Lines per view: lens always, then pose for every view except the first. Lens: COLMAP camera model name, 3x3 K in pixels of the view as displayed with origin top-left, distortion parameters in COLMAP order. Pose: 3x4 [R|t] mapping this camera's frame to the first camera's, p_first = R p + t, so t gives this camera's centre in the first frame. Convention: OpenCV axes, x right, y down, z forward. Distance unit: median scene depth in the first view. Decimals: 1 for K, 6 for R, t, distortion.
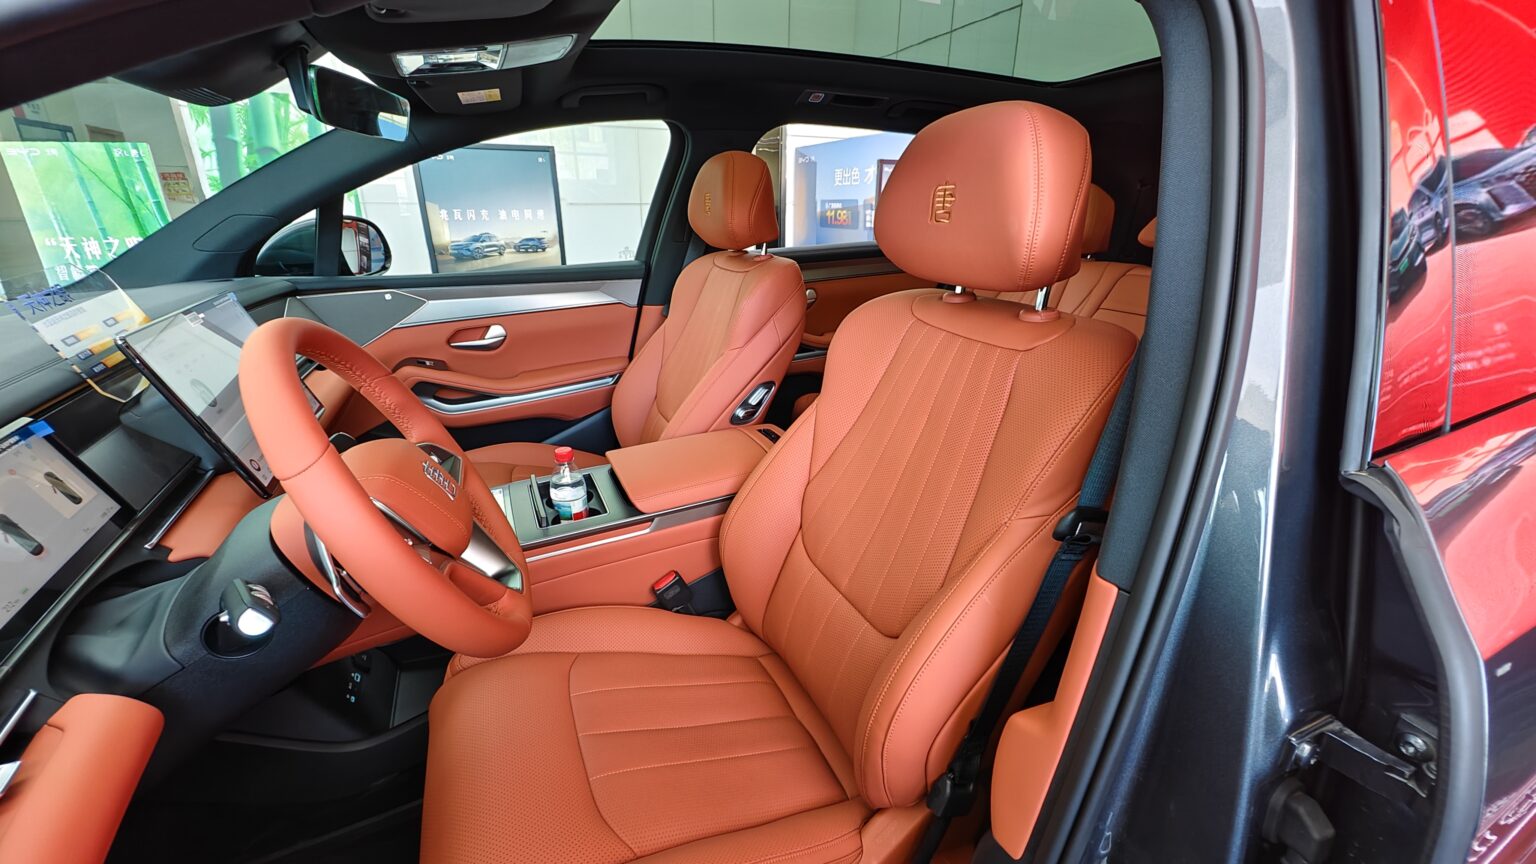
lens RADIAL K [[611.8, 0, 770.1], [0, 611.8, 437.0], [0, 0, 1]] dist [-0.000369, 0.000140]
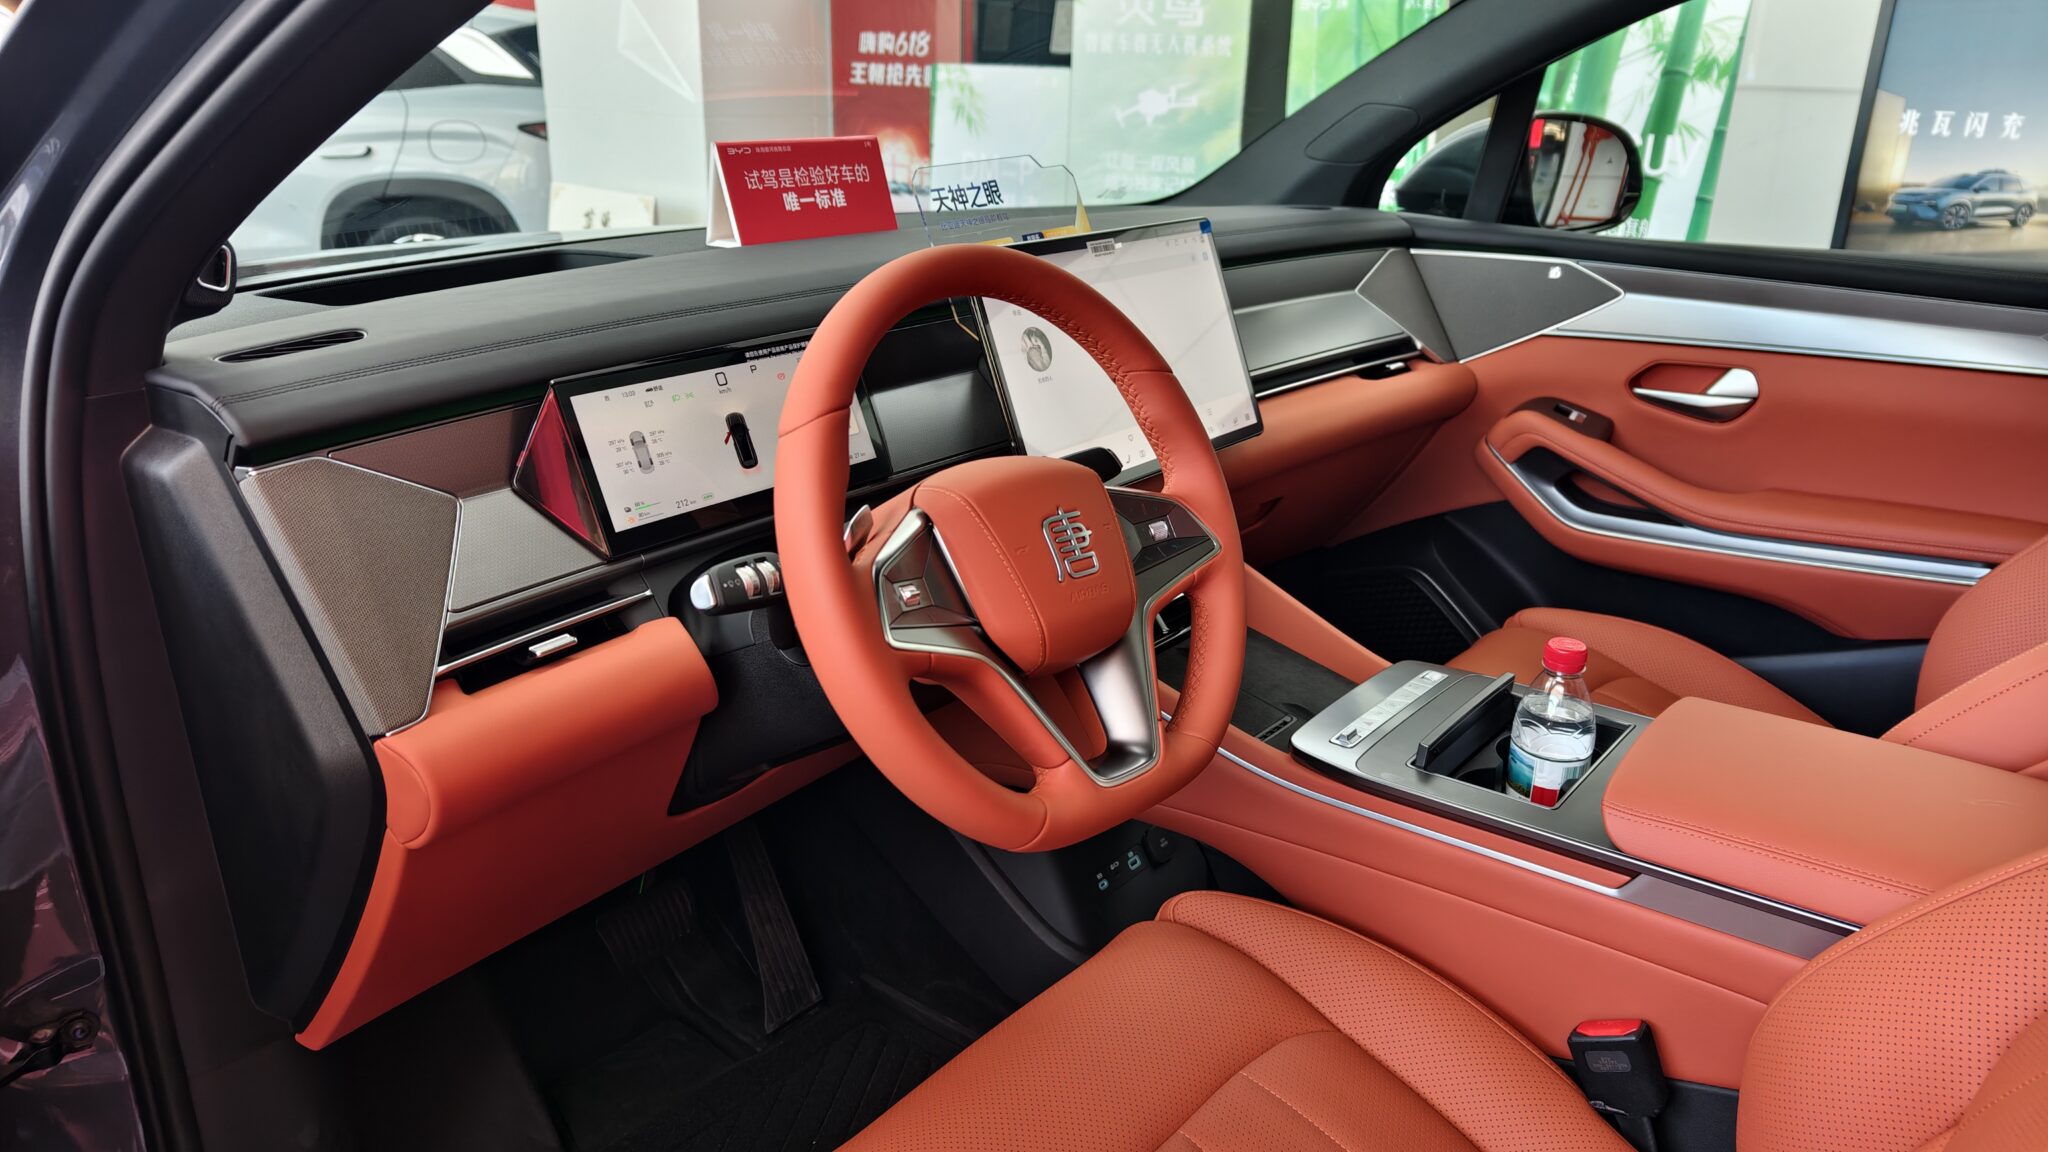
lens RADIAL K [[1370.0, 0, 1024.0], [0, 1370.0, 576.0], [0, 0, 1]] dist [-0.005188, -0.000325]
pose [[0.440404, 0.318648, -0.839349, 0.197708], [-0.339771, 0.924516, 0.172704, -0.040155], [0.831023, 0.209127, 0.515428, 0.094479]]
